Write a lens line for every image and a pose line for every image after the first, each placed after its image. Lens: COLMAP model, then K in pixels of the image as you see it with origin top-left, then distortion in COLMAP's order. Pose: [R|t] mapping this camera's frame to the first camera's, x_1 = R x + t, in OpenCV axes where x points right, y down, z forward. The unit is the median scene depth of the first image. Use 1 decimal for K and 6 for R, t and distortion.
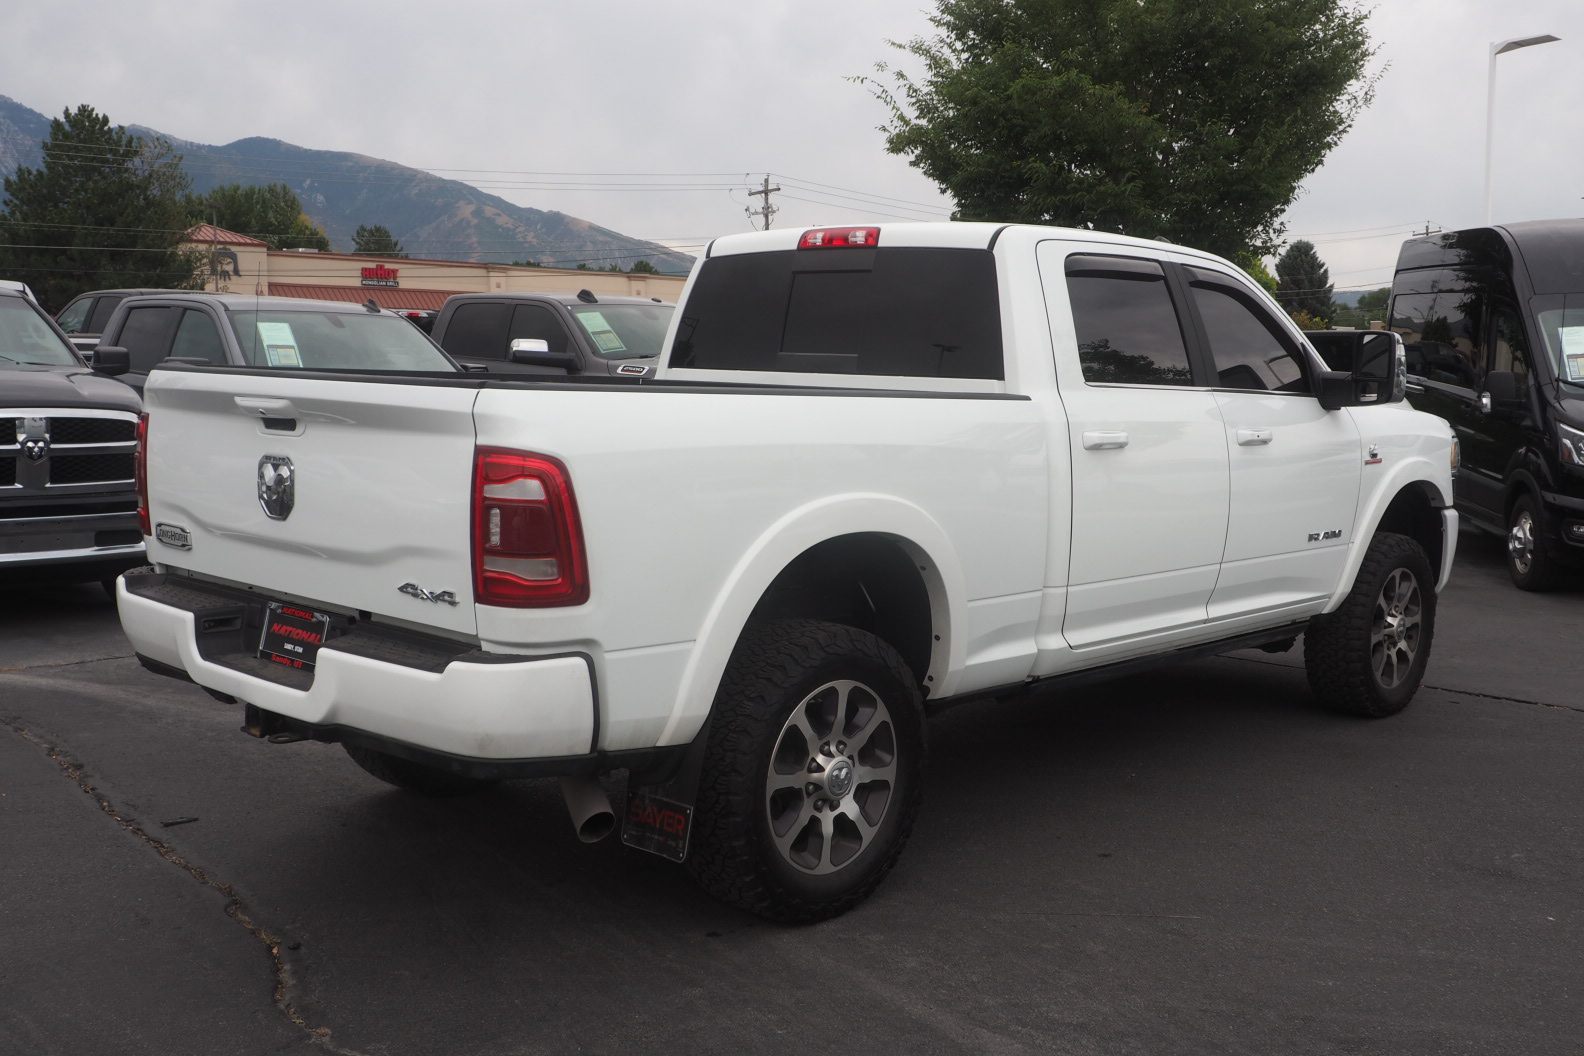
lens RADIAL K [[1668.6, 0, 794.4], [0, 1668.6, 533.3], [0, 0, 1]] dist [0.007219, 0.000000]
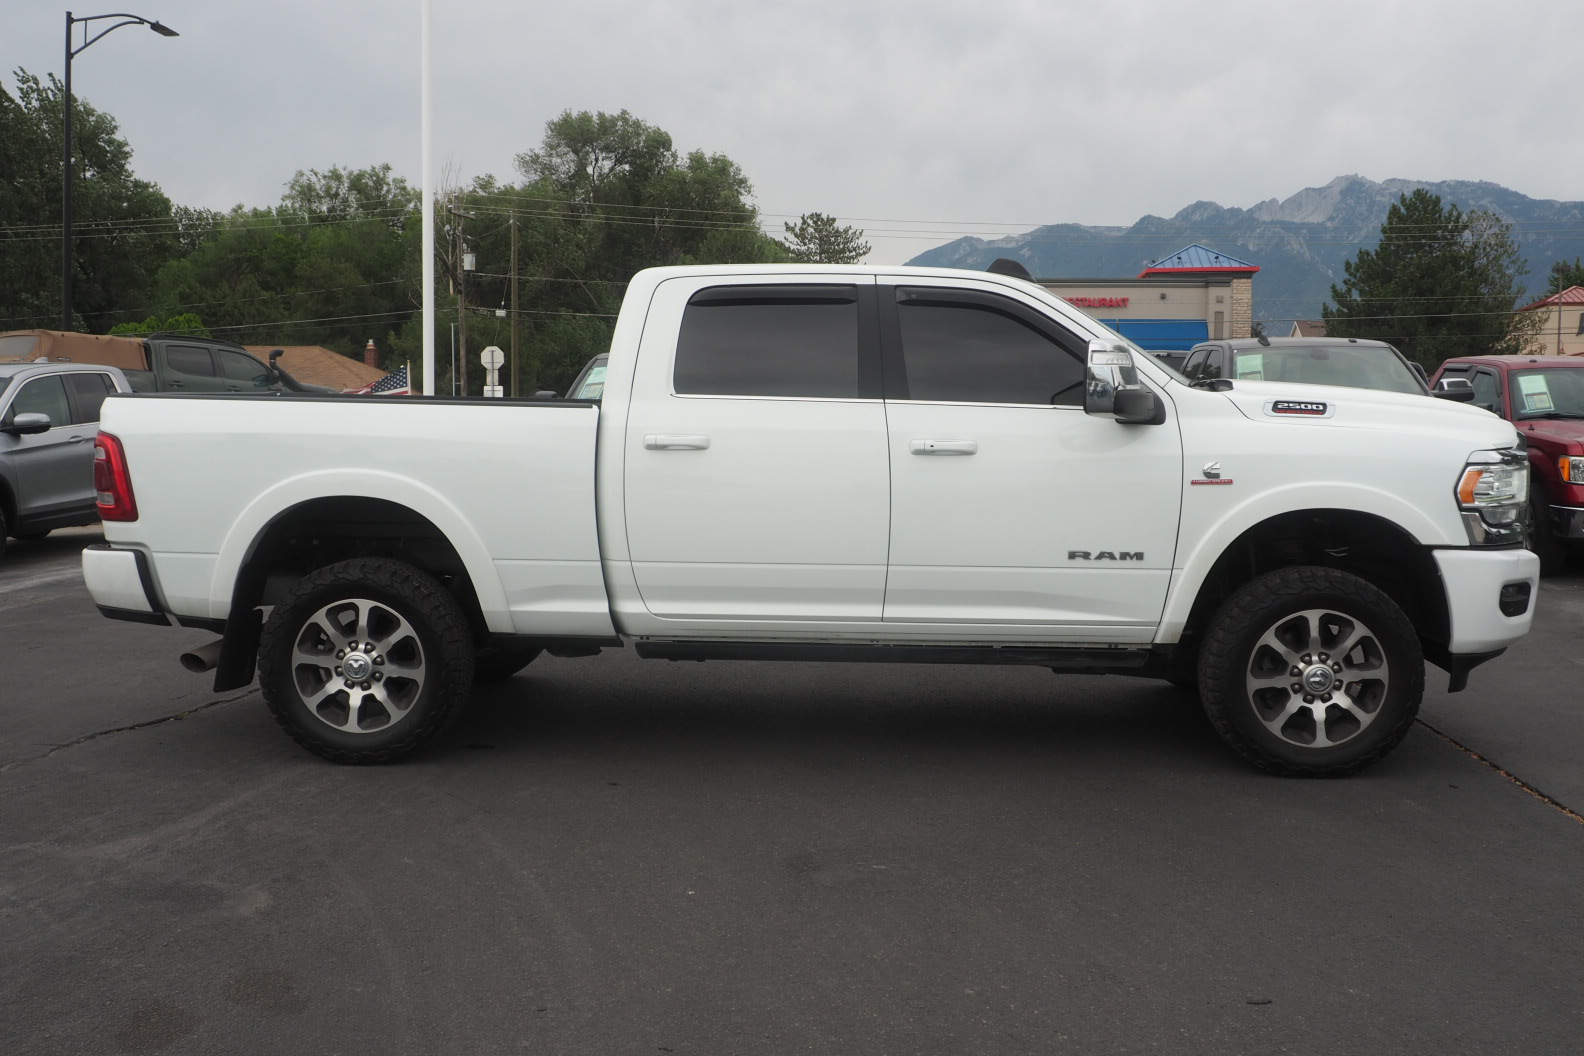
lens RADIAL K [[1549.6, 0, 792.5], [0, 1549.6, 523.0], [0, 0, 1]] dist [-0.007477, 0.000000]
pose [[0.621557, 0.044721, -0.782091, 1.277521], [-0.075299, 0.997157, -0.002825, -0.001856], [0.779741, 0.060647, 0.623157, 0.444089]]
